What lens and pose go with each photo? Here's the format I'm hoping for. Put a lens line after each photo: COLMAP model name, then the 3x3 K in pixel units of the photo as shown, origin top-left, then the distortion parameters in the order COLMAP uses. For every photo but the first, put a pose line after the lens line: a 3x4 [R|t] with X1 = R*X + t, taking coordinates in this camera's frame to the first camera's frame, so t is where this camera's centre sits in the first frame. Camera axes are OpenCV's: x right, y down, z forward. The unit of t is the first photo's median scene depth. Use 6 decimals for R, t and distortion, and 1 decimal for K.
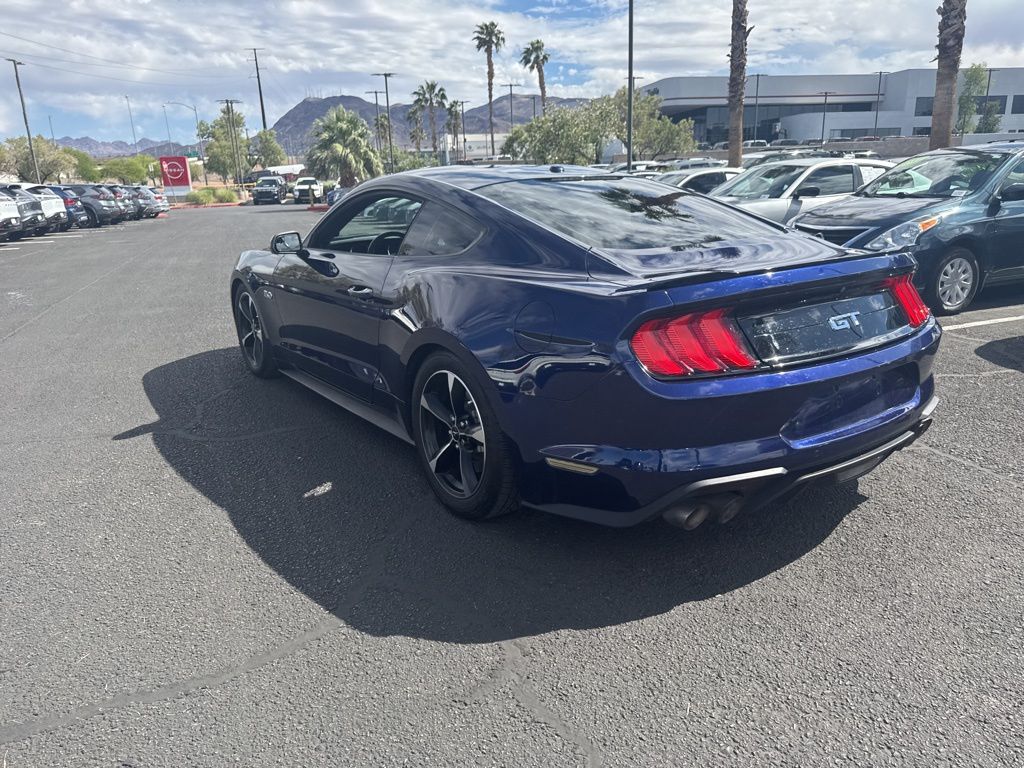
lens RADIAL K [[728.1, 0, 515.0], [0, 728.1, 385.7], [0, 0, 1]] dist [0.010003, -0.009319]
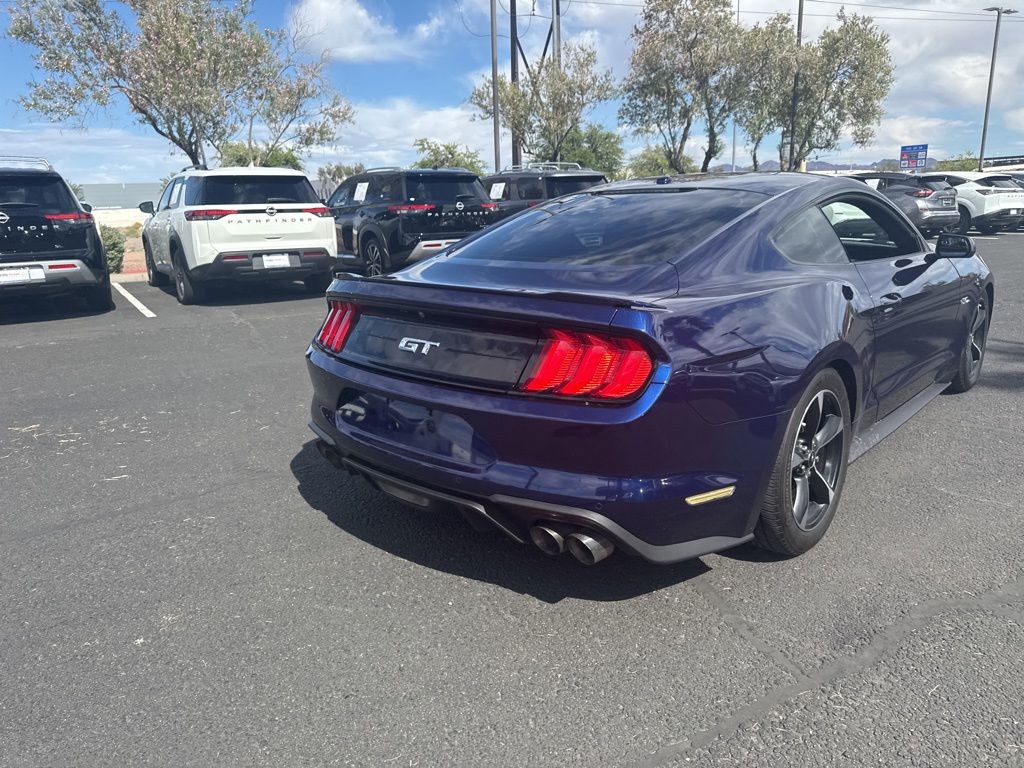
lens RADIAL K [[726.8, 0, 518.0], [0, 726.8, 380.3], [0, 0, 1]] dist [0.018692, -0.021088]
pose [[0.222097, 0.257514, -0.940404, 0.199353], [-0.248573, 0.947577, 0.200773, -0.038706], [0.942807, 0.189168, 0.274465, 0.121385]]
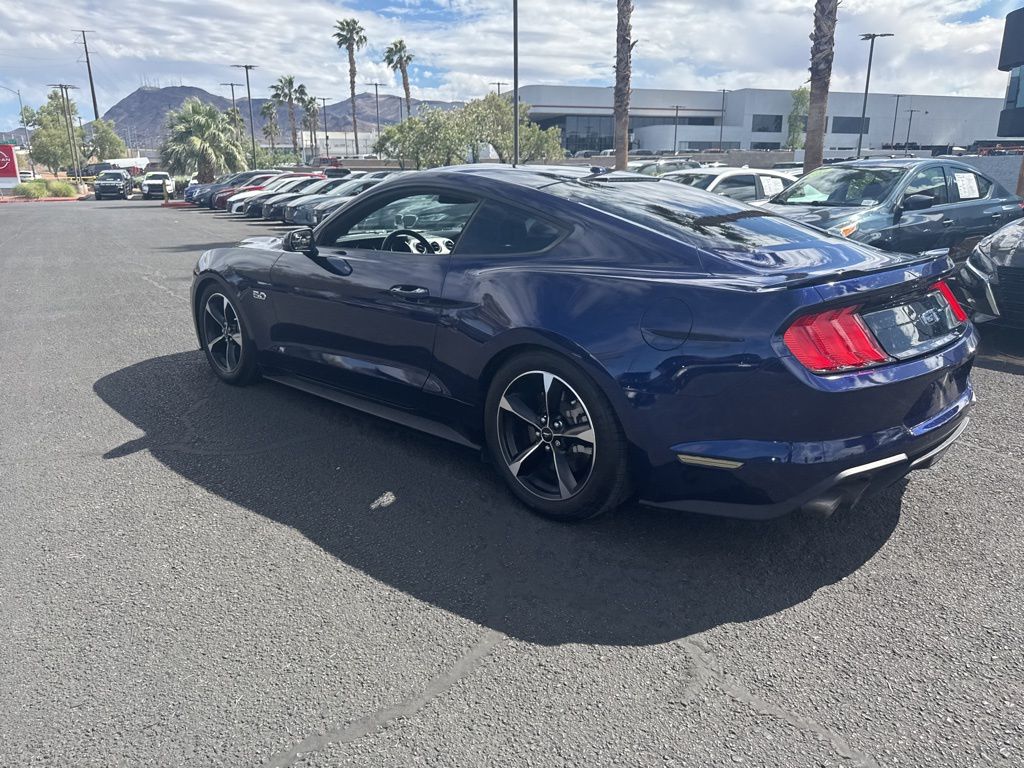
lens RADIAL K [[726.8, 0, 514.8], [0, 726.8, 380.6], [0, 0, 1]] dist [0.018692, -0.021088]
pose [[0.982220, -0.024753, 0.186092, -0.050428], [0.026523, 0.999623, -0.007028, -0.000338], [-0.185848, 0.011839, 0.982507, 0.006901]]
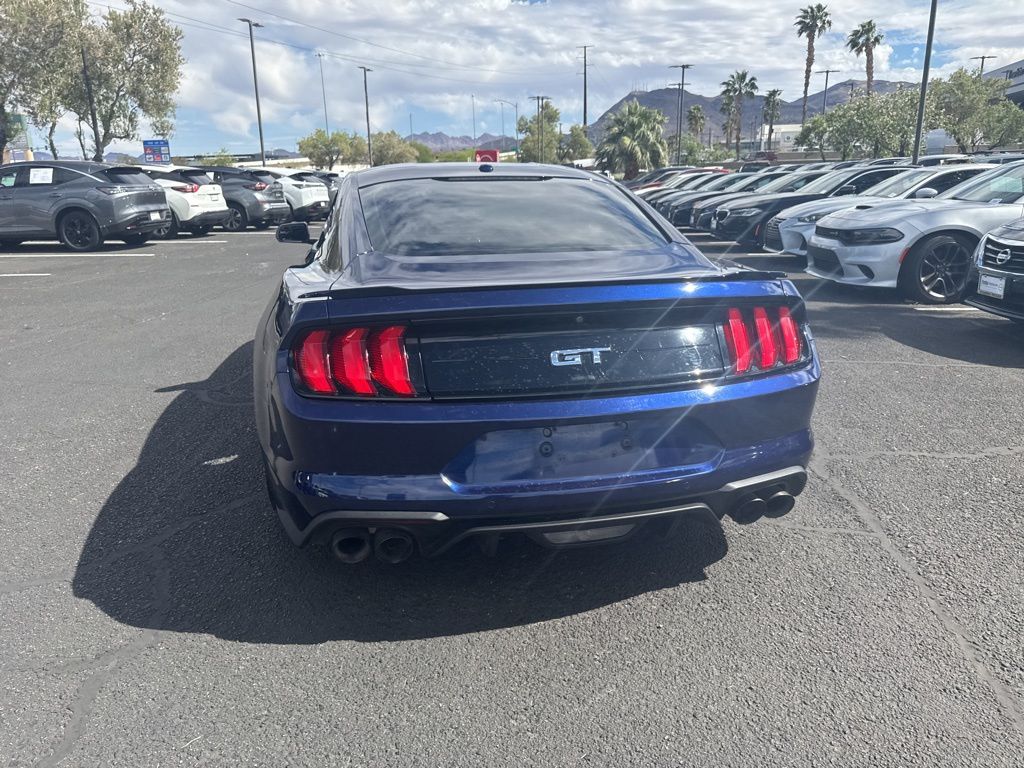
lens RADIAL K [[726.8, 0, 517.6], [0, 726.8, 375.9], [0, 0, 1]] dist [0.018692, -0.021088]
pose [[0.918126, 0.118536, -0.378145, 0.098438], [-0.119419, 0.992617, 0.021206, -0.010622], [0.377867, 0.025687, 0.925503, 0.028926]]
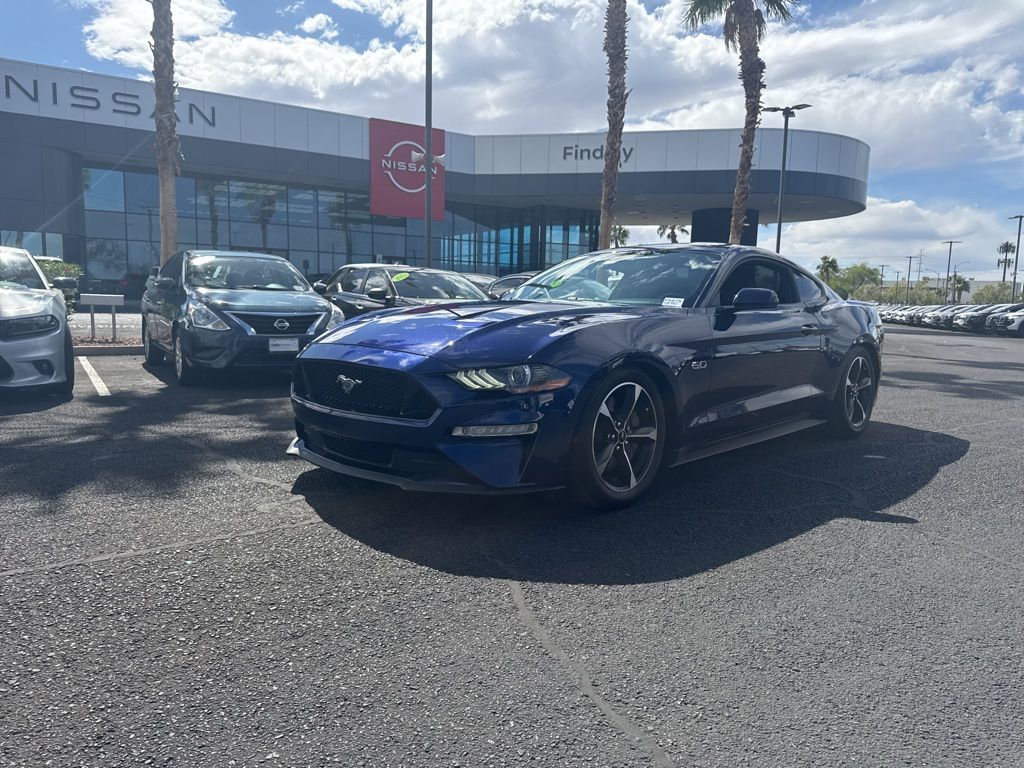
lens RADIAL K [[726.8, 0, 517.3], [0, 726.8, 382.7], [0, 0, 1]] dist [0.018692, -0.021088]
pose [[-0.182826, -0.088887, 0.979119, -0.286570], [0.252980, 0.958116, 0.134218, -0.068759], [-0.950040, 0.272236, -0.152682, 0.344216]]
